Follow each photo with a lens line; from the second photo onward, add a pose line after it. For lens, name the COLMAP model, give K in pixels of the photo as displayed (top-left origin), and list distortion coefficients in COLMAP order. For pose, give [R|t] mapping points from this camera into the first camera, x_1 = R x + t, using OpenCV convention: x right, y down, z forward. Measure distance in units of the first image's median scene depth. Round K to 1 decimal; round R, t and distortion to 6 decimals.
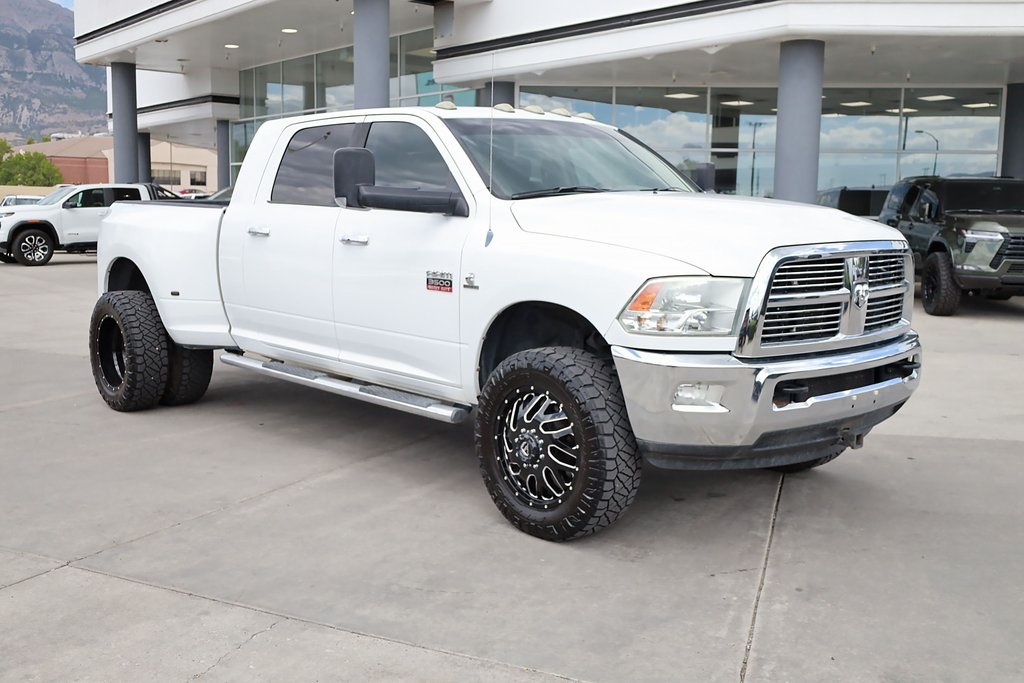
lens RADIAL K [[1029.7, 0, 491.0], [0, 1029.7, 338.9], [0, 0, 1]] dist [0.005777, -0.003226]
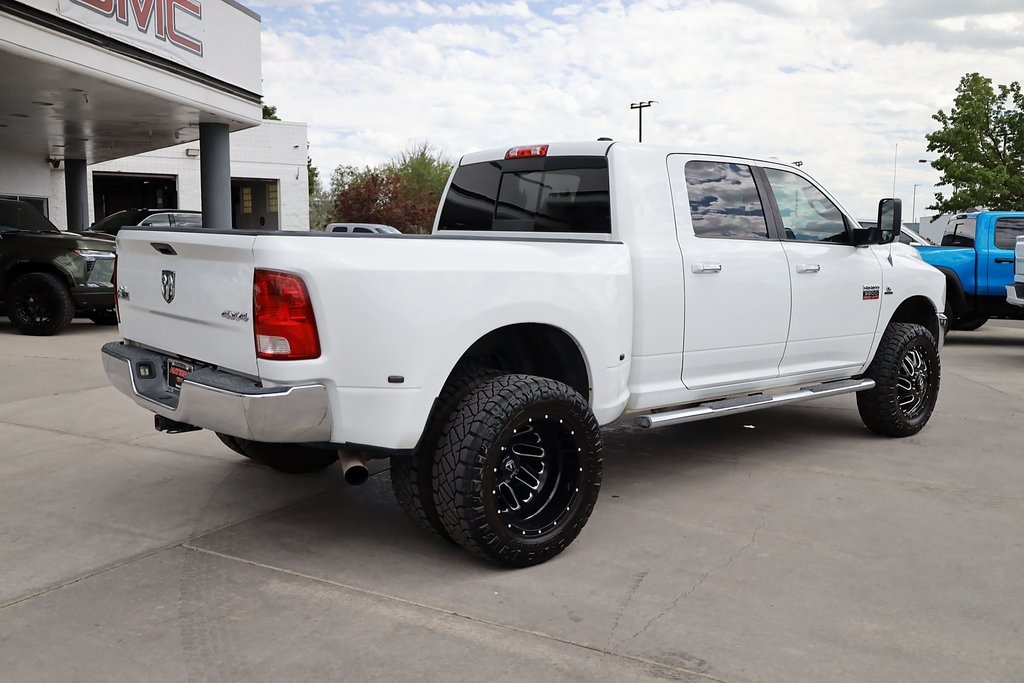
lens RADIAL K [[962.1, 0, 512.0], [0, 962.1, 341.5], [0, 0, 1]] dist [-0.005582, -0.004547]
pose [[-0.001807, -0.119274, 0.992860, -1.390581], [0.117685, 0.985937, 0.118656, -0.206672], [-0.993049, 0.117059, 0.012255, 1.484229]]
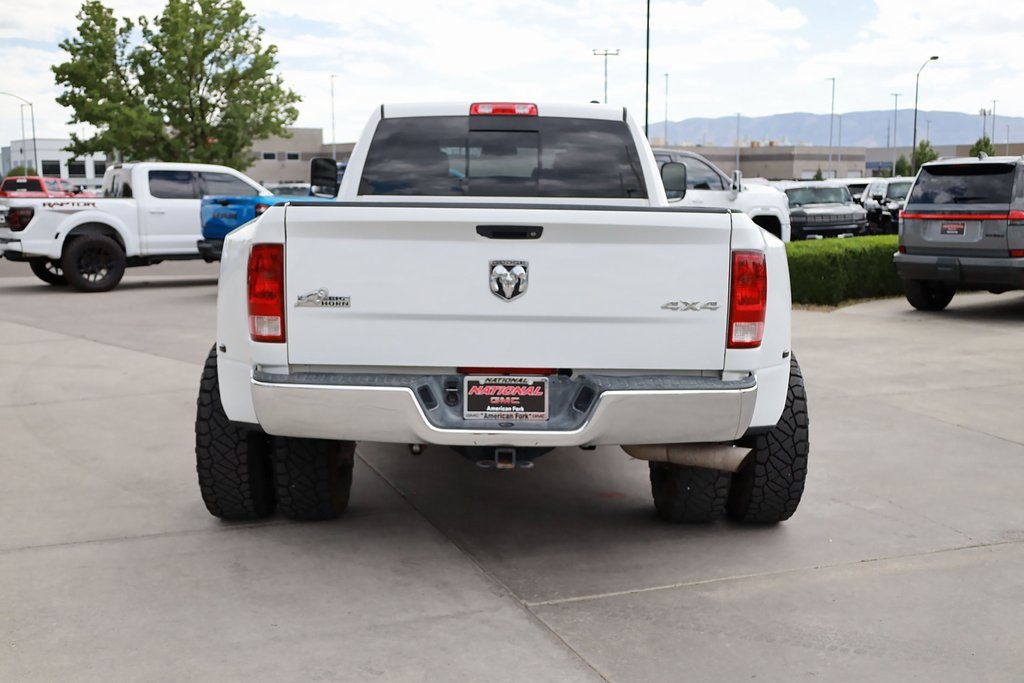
lens RADIAL K [[1099.6, 0, 512.0], [0, 1099.6, 341.5], [0, 0, 1]] dist [-0.011515, -0.017074]
pose [[-0.772125, -0.102101, 0.627215, -0.994506], [0.070063, 0.967313, 0.243715, -0.339944], [-0.631597, 0.232123, -0.739733, 2.407821]]
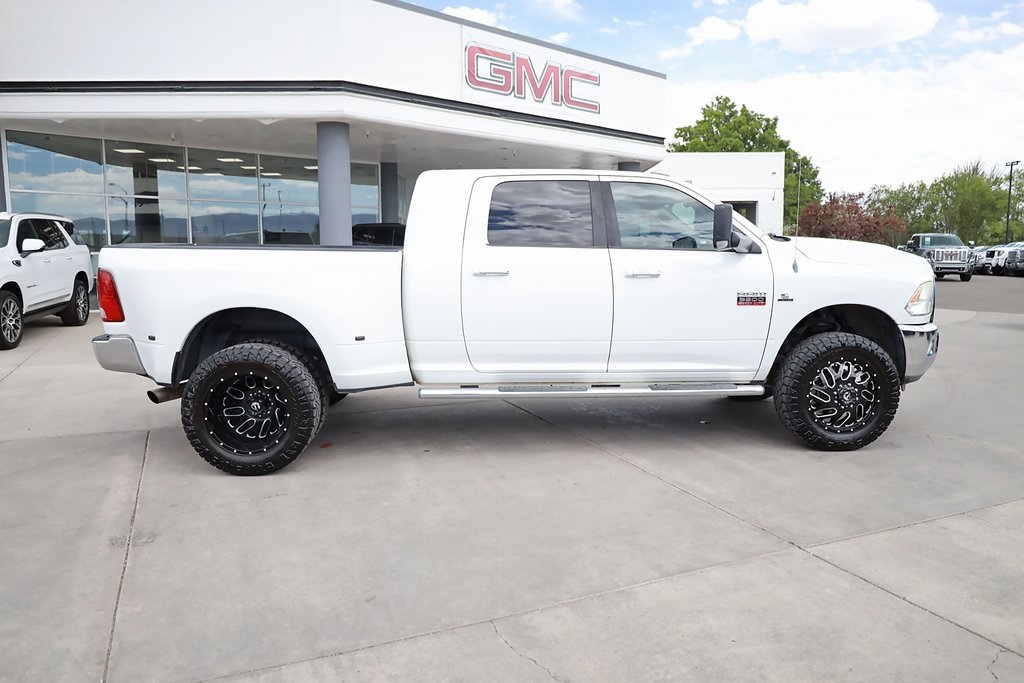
lens RADIAL K [[785.1, 0, 511.1], [0, 785.1, 323.9], [0, 0, 1]] dist [-0.023701, 0.012064]
pose [[0.618280, -0.089514, 0.780844, -1.111830], [0.109110, 0.993649, 0.027515, -0.087001], [-0.778348, 0.068186, 0.624120, 0.576487]]
